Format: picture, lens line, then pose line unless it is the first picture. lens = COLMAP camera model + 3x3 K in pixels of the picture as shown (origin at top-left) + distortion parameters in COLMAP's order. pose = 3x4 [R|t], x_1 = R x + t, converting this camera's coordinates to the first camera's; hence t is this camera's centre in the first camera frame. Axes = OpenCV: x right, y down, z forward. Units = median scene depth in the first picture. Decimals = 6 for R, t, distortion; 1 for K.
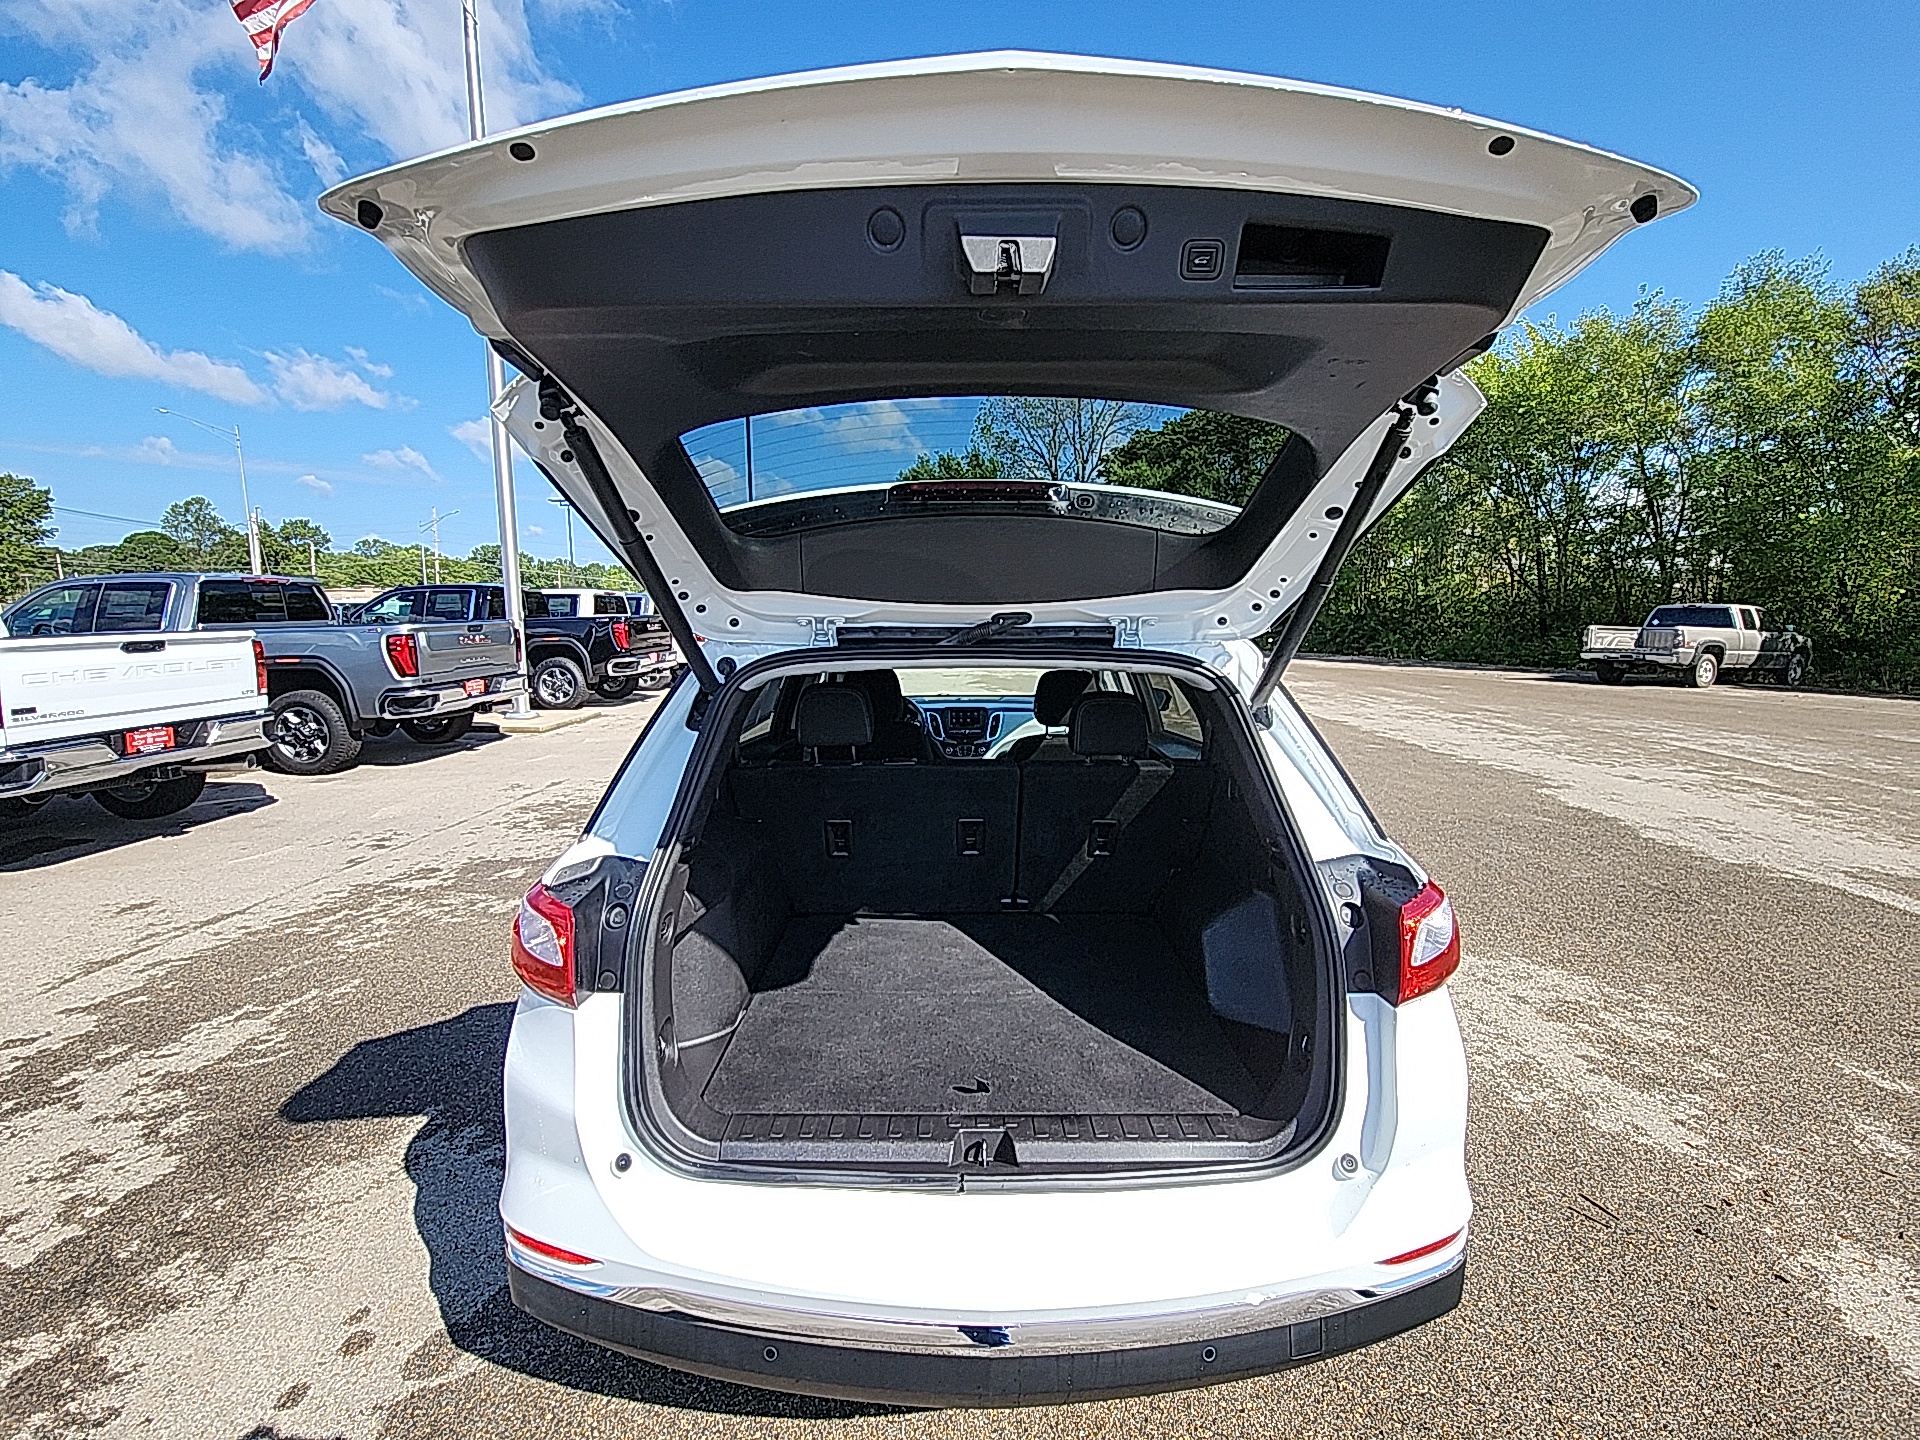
lens RADIAL K [[770.8, 0, 960.0], [0, 770.8, 720.0], [0, 0, 1]] dist [0.001991, -0.005372]
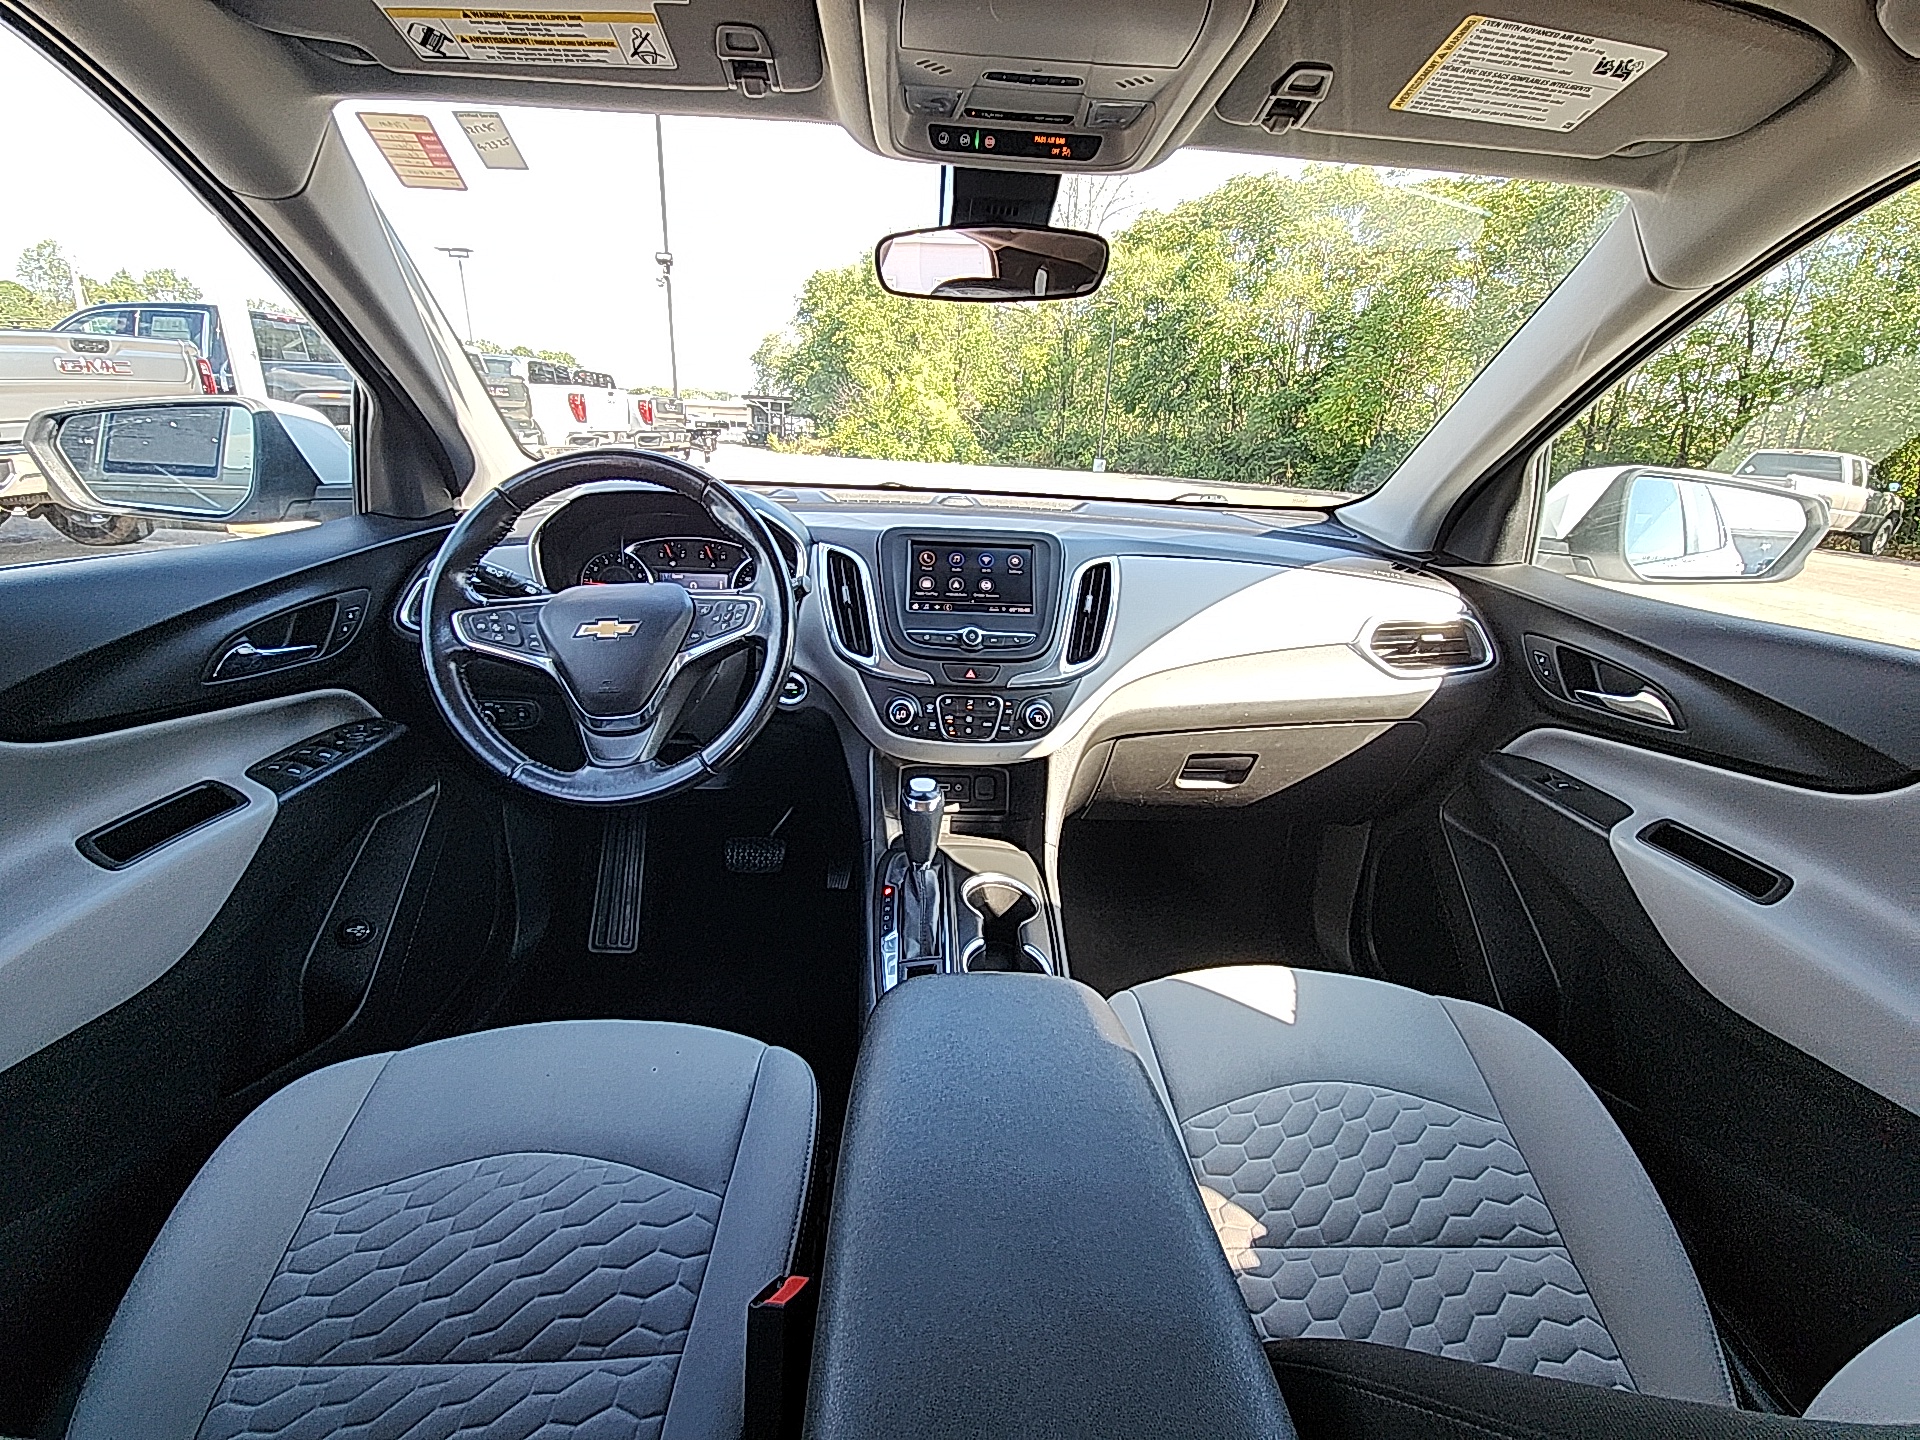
lens RADIAL K [[778.8, 0, 951.7], [0, 778.8, 706.3], [0, 0, 1]] dist [0.001212, 0.000197]
pose [[0.997896, 0.042596, 0.048873, -0.018103], [-0.051675, 0.977844, 0.202856, -0.014833], [-0.039150, -0.204955, 0.977988, 0.756331]]
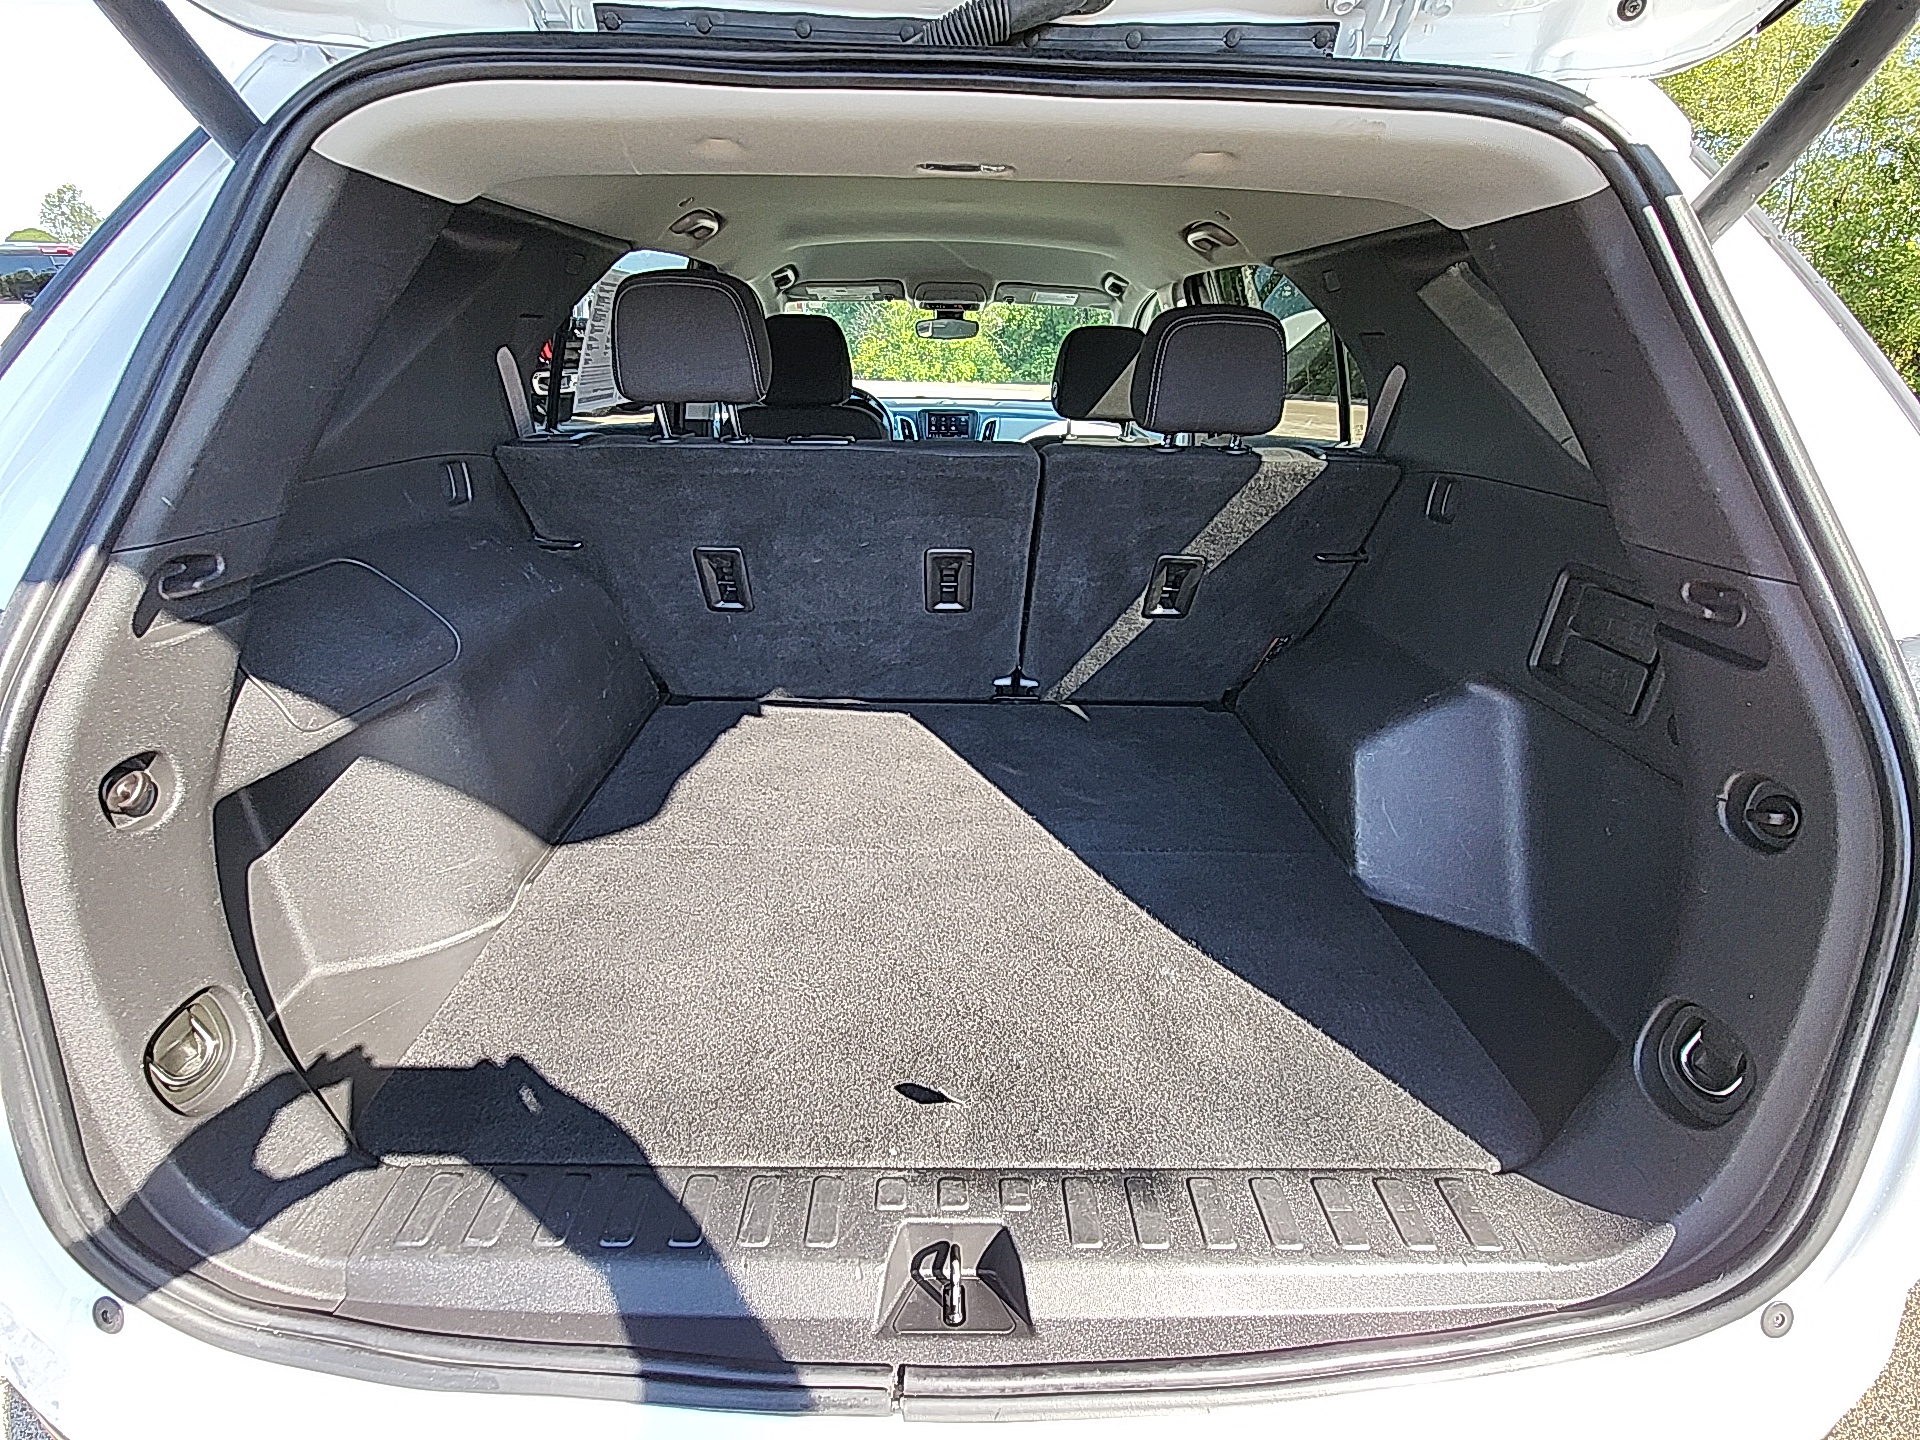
lens RADIAL K [[778.8, 0, 951.7], [0, 778.8, 706.3], [0, 0, 1]] dist [0.001212, 0.000197]
pose [[0.999773, 0.017510, 0.012174, 0.003652], [-0.020316, 0.955629, 0.293872, 0.023526], [-0.006488, -0.294053, 0.955767, 0.137273]]
